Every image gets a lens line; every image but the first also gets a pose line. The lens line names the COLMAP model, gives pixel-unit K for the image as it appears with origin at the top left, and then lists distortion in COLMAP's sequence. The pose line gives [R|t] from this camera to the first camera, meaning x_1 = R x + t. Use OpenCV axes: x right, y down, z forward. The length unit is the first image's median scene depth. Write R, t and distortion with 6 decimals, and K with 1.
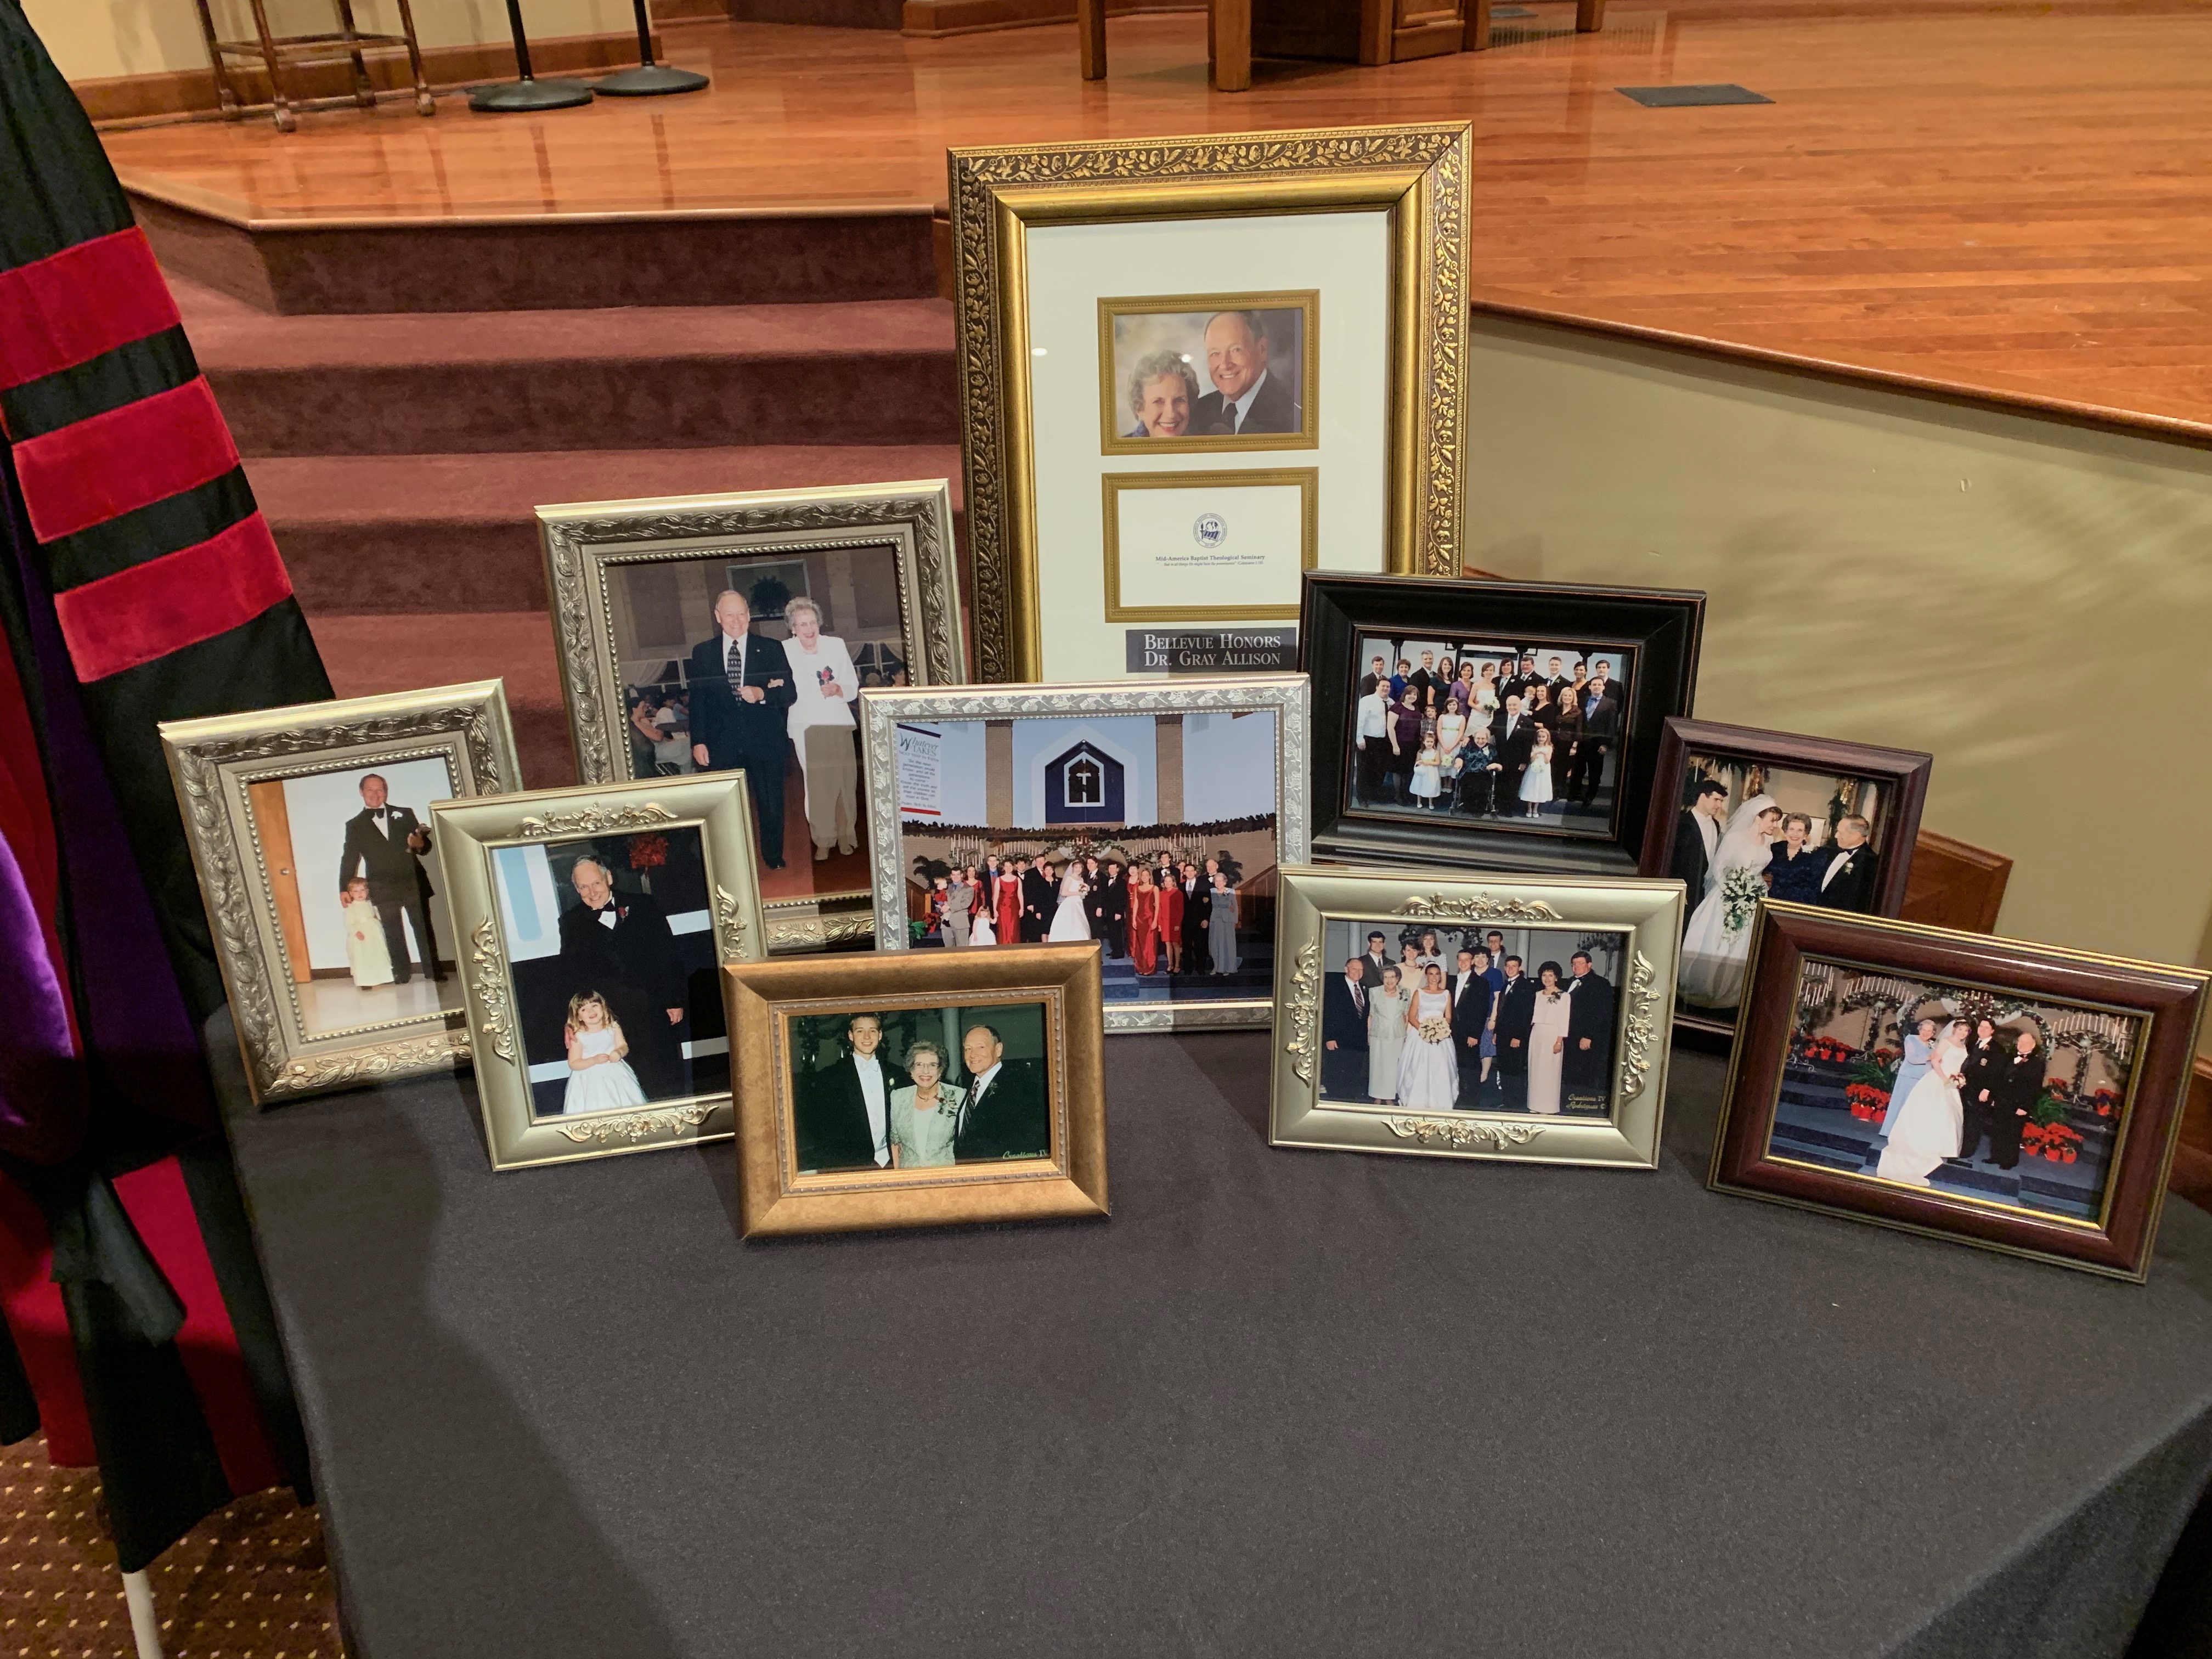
lens RADIAL K [[1670.8, 0, 1106.0], [0, 1670.8, 829.5], [0, 0, 1]] dist [0.009370, -0.005595]
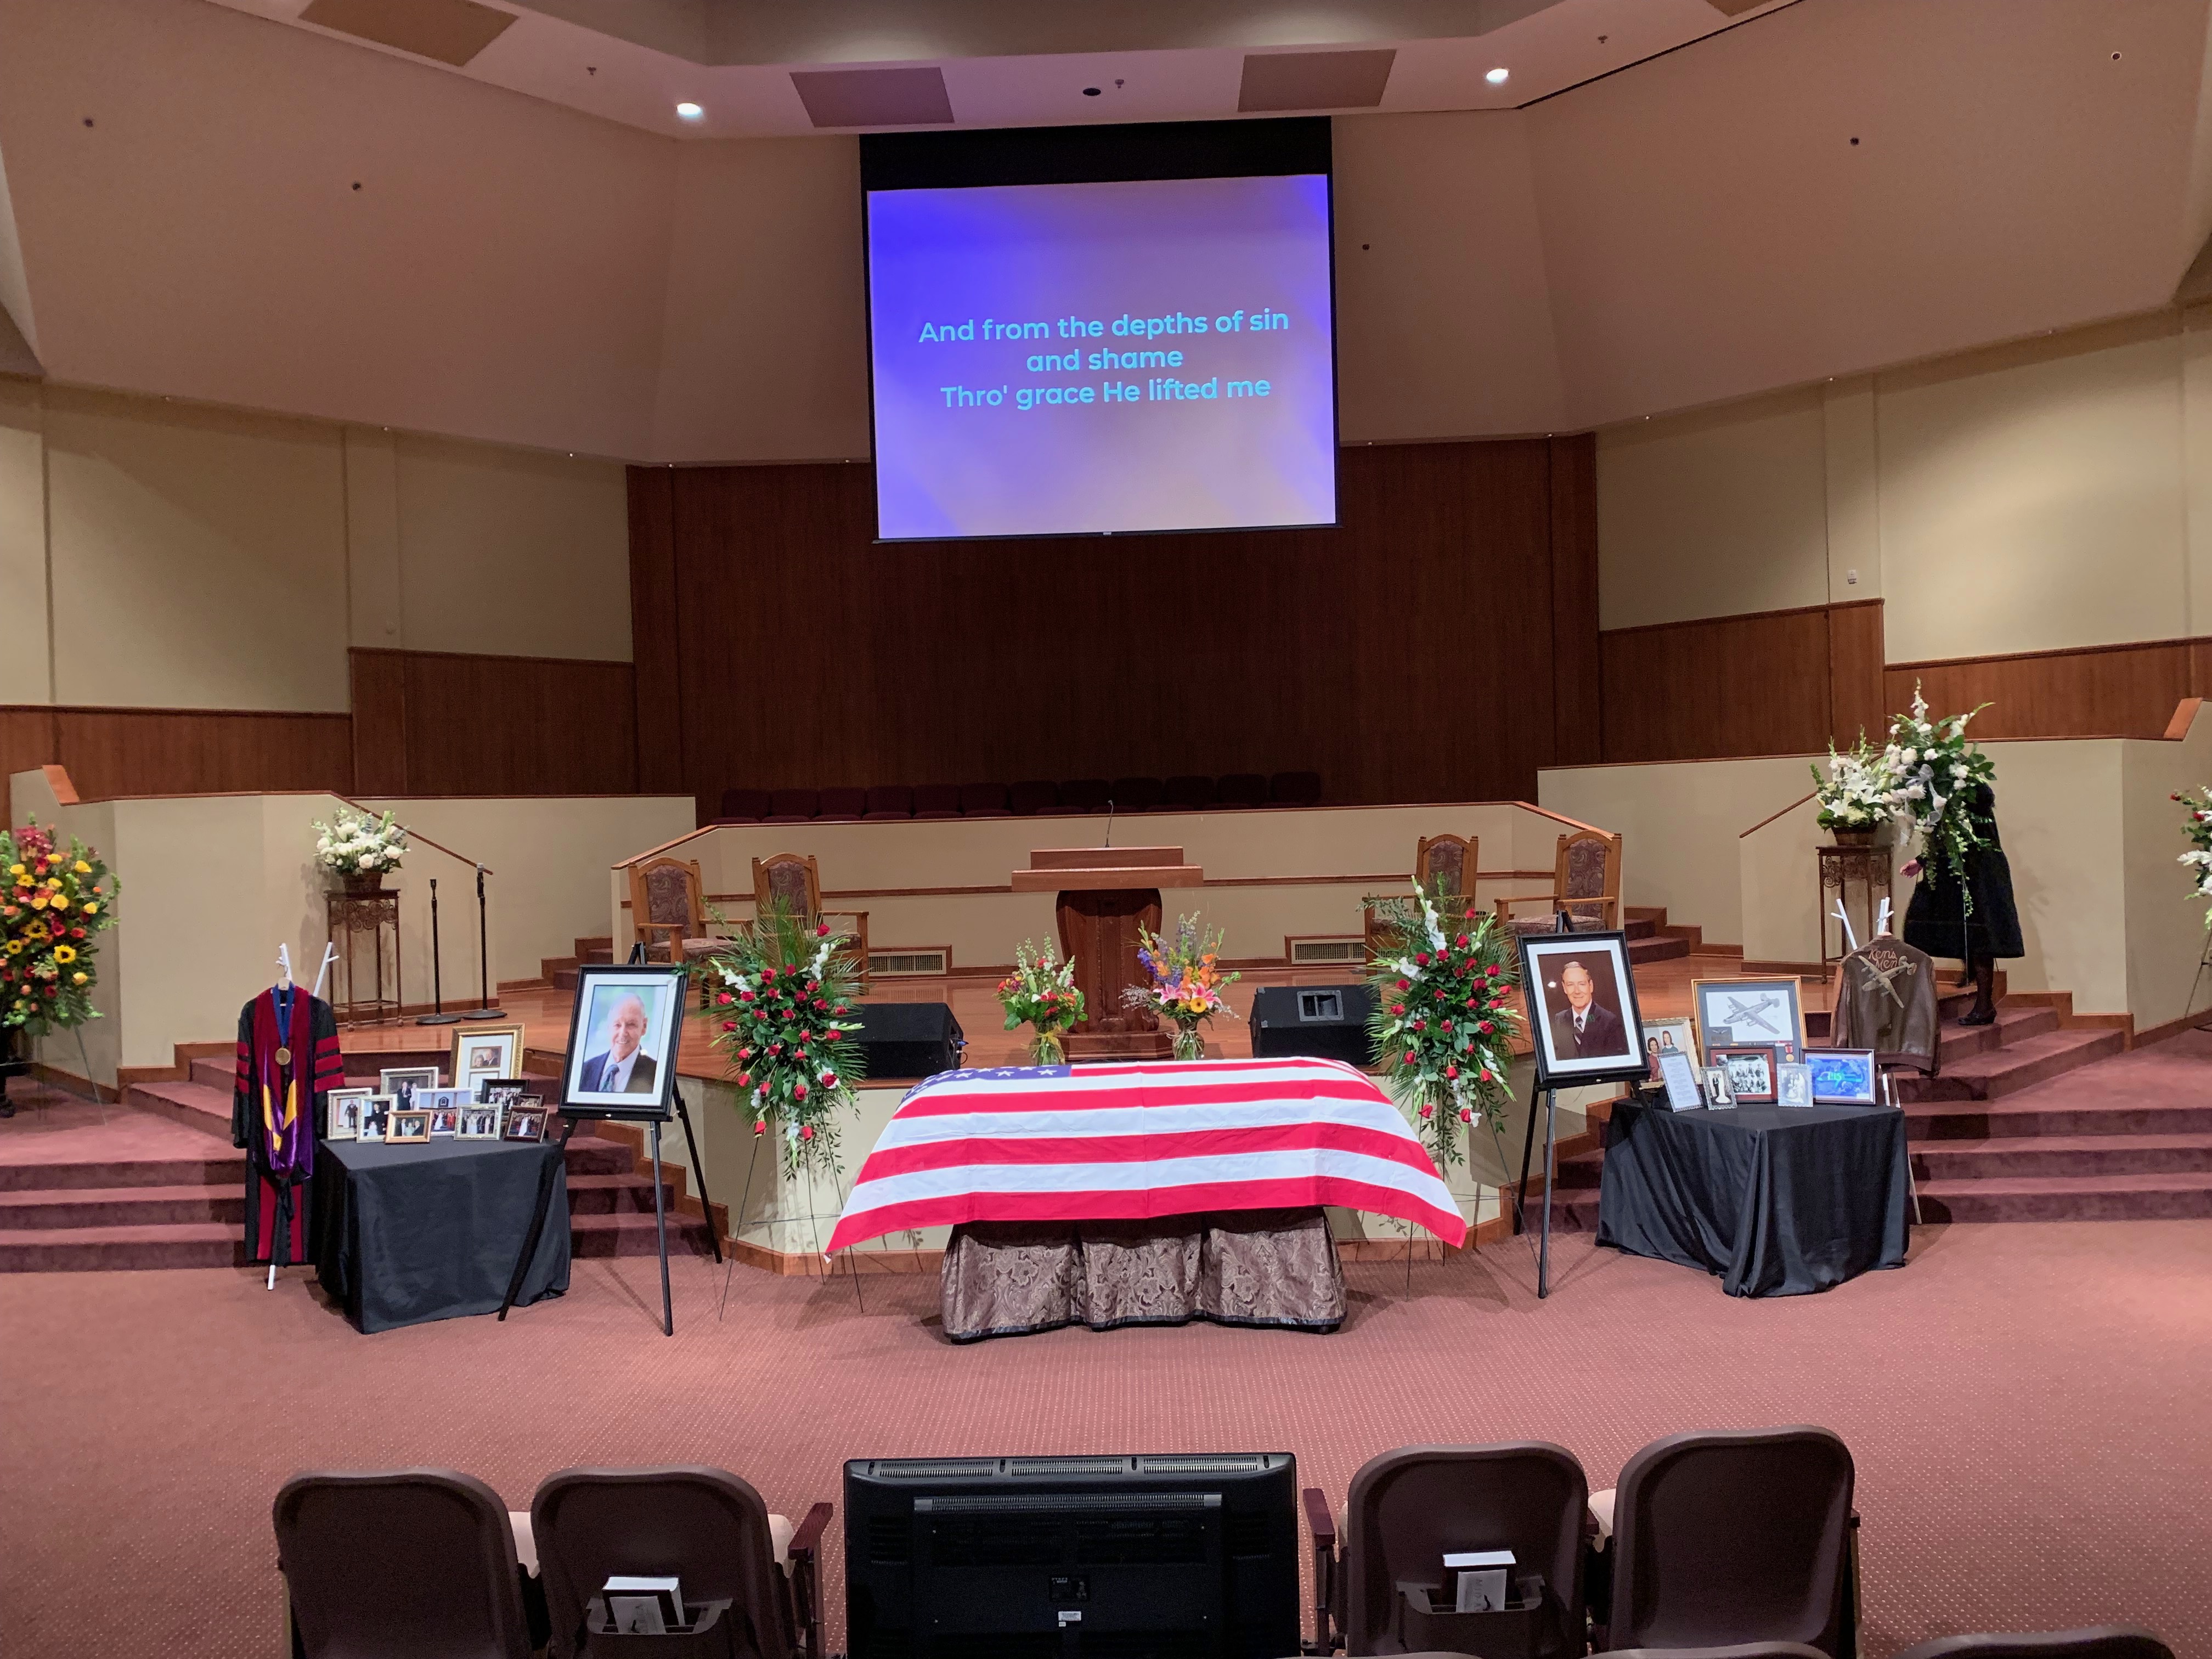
lens RADIAL K [[1670.8, 0, 1106.0], [0, 1670.8, 829.5], [0, 0, 1]] dist [0.009370, -0.005595]
pose [[0.999964, -0.000055, 0.008494, 2.963574], [0.004298, 0.865818, -0.500340, 2.749077], [-0.007327, 0.500358, 0.865787, -6.315887]]
